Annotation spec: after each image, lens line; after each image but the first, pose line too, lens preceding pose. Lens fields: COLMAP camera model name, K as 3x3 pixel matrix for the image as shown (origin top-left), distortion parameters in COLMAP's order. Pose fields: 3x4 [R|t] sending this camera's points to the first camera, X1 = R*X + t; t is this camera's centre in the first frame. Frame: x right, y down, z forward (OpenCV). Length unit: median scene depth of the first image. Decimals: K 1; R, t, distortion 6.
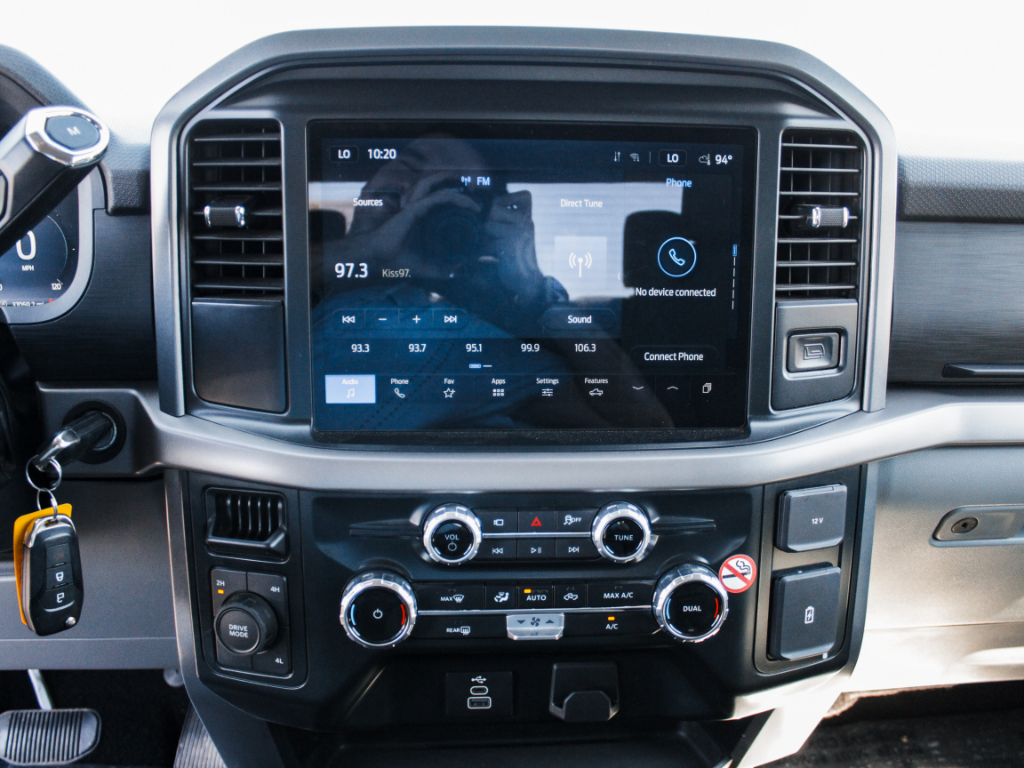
lens RADIAL K [[934.1, 0, 513.0], [0, 934.1, 383.0], [0, 0, 1]] dist [-0.126273, 0.000000]
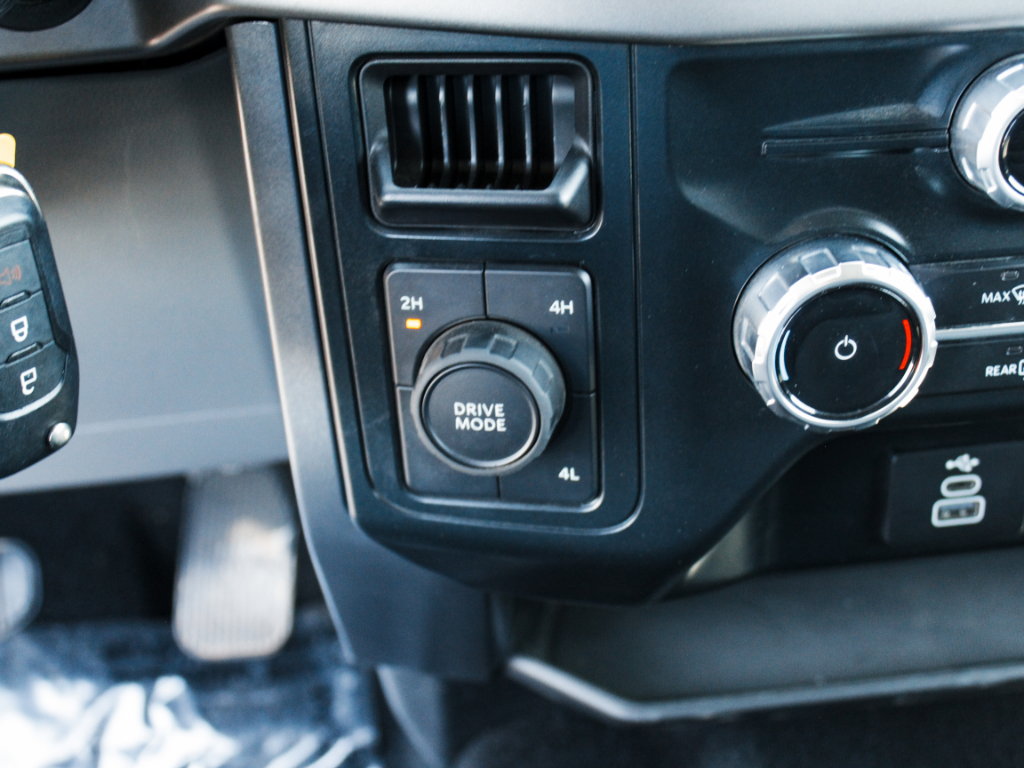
lens RADIAL K [[1396.4, 0, 518.5], [0, 1396.4, 382.2], [0, 0, 1]] dist [-0.057552, 0.000000]
pose [[0.997508, -0.070365, 0.005171, -0.280525], [0.065252, 0.947928, 0.311729, 0.064543], [-0.026836, -0.310615, 0.950157, 0.411818]]
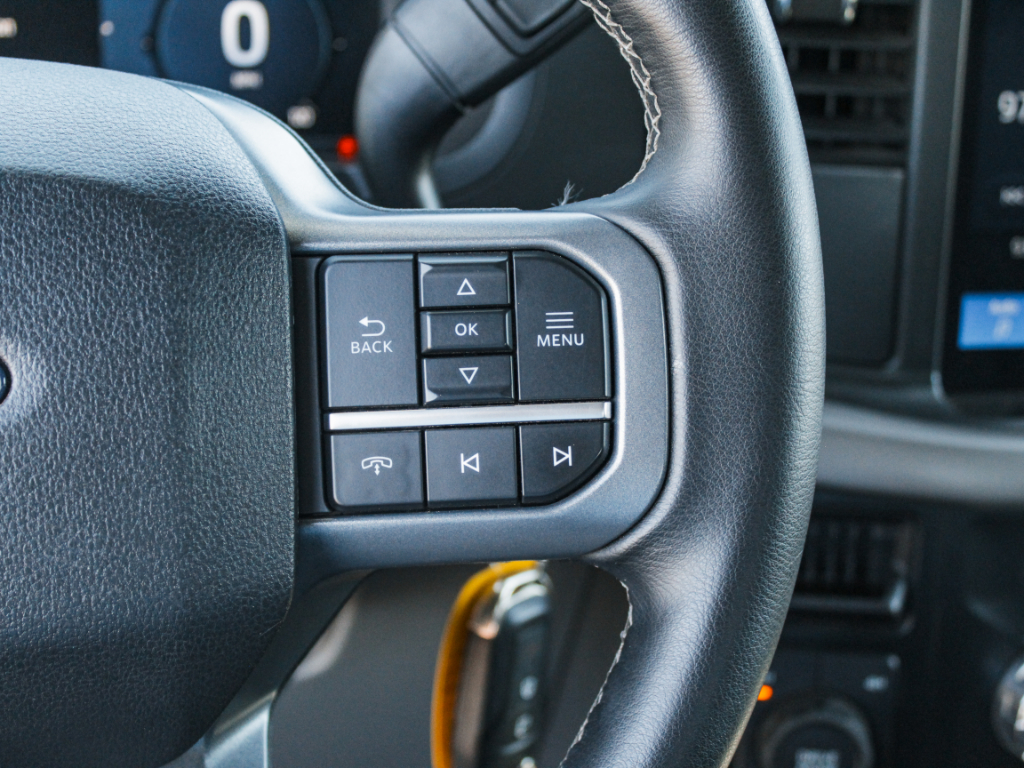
lens RADIAL K [[1701.3, 0, 511.6], [0, 1701.3, 388.8], [0, 0, 1]] dist [-0.096455, 0.000000]
pose [[0.990079, -0.022324, 0.138724, -0.609458], [0.009939, 0.995952, 0.089337, -0.045455], [-0.140157, -0.087072, 0.986293, 0.038915]]
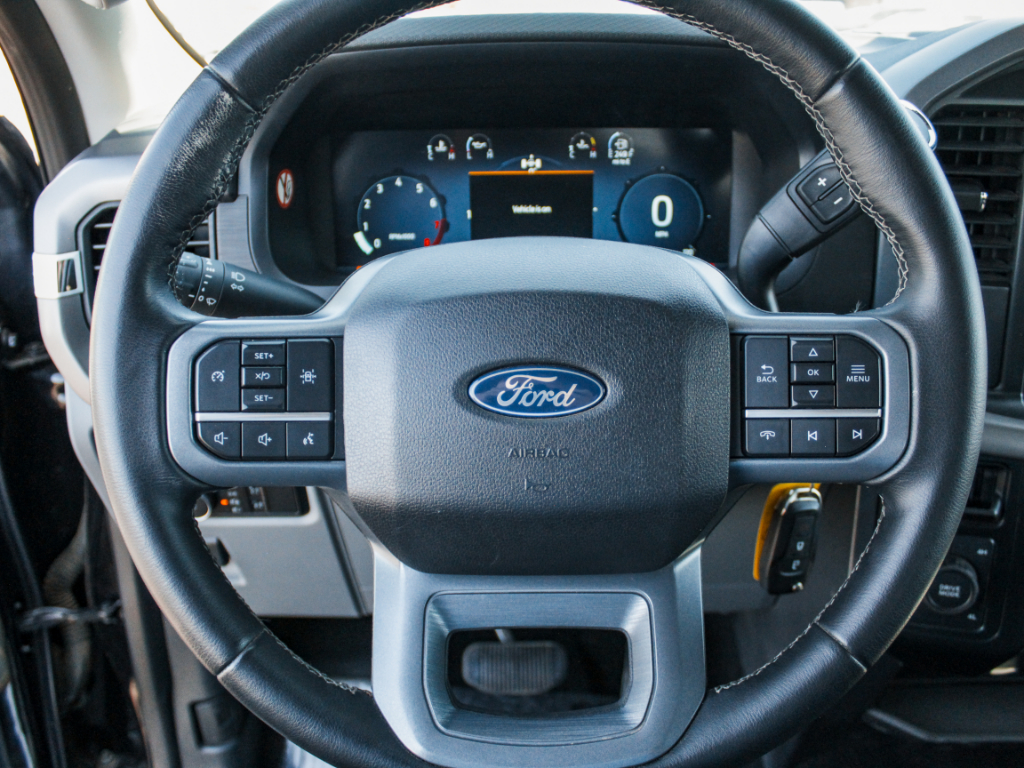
lens RADIAL K [[934.1, 0, 514.1], [0, 934.1, 377.9], [0, 0, 1]] dist [-0.126273, 0.000000]
pose [[0.995797, 0.008928, -0.091151, -0.702419], [-0.000638, 0.995890, 0.090573, -0.071241], [0.091585, -0.090134, 0.991710, -0.067980]]
